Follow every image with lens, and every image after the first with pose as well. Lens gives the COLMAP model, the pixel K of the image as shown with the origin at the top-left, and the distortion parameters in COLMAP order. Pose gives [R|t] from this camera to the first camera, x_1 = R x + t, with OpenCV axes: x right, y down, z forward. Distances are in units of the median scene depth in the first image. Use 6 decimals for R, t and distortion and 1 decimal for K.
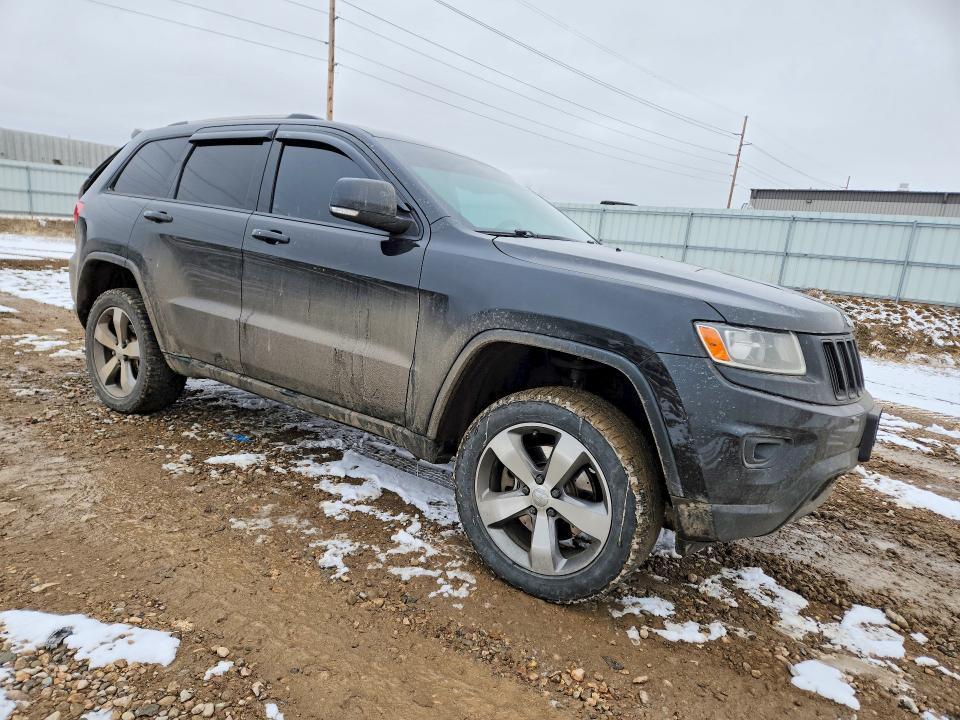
lens RADIAL K [[618.4, 0, 465.9], [0, 618.4, 358.9], [0, 0, 1]] dist [0.086852, -0.069274]
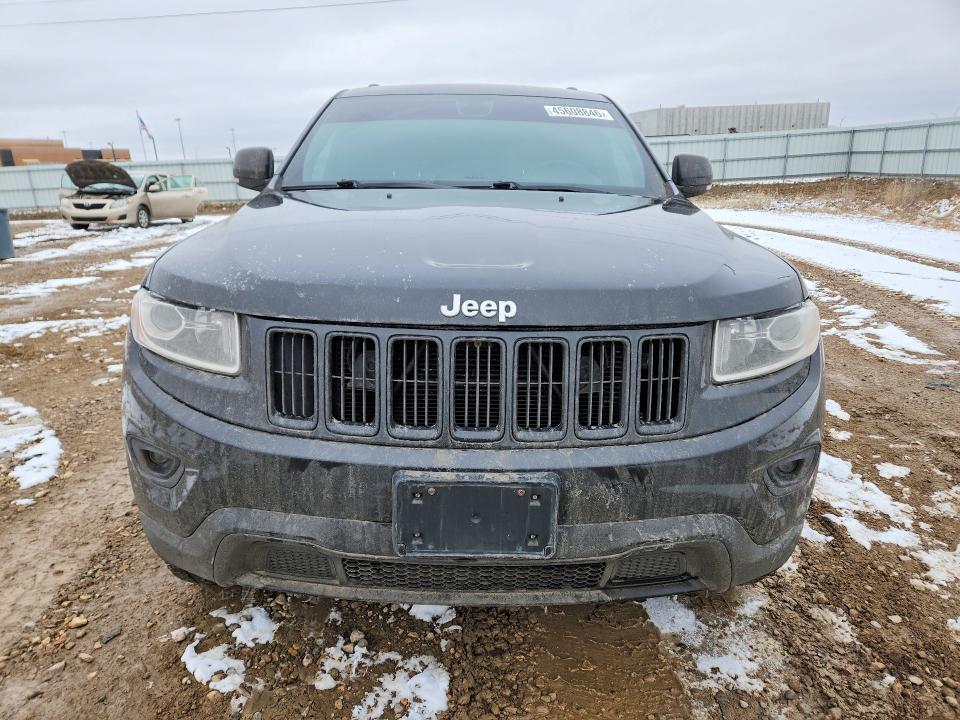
lens RADIAL K [[618.4, 0, 465.9], [0, 618.4, 358.9], [0, 0, 1]] dist [0.086852, -0.069274]
pose [[0.604306, 0.136321, -0.785004, 0.675623], [-0.086460, 0.990656, 0.105475, -0.048675], [0.792047, 0.004133, 0.610446, 0.442373]]
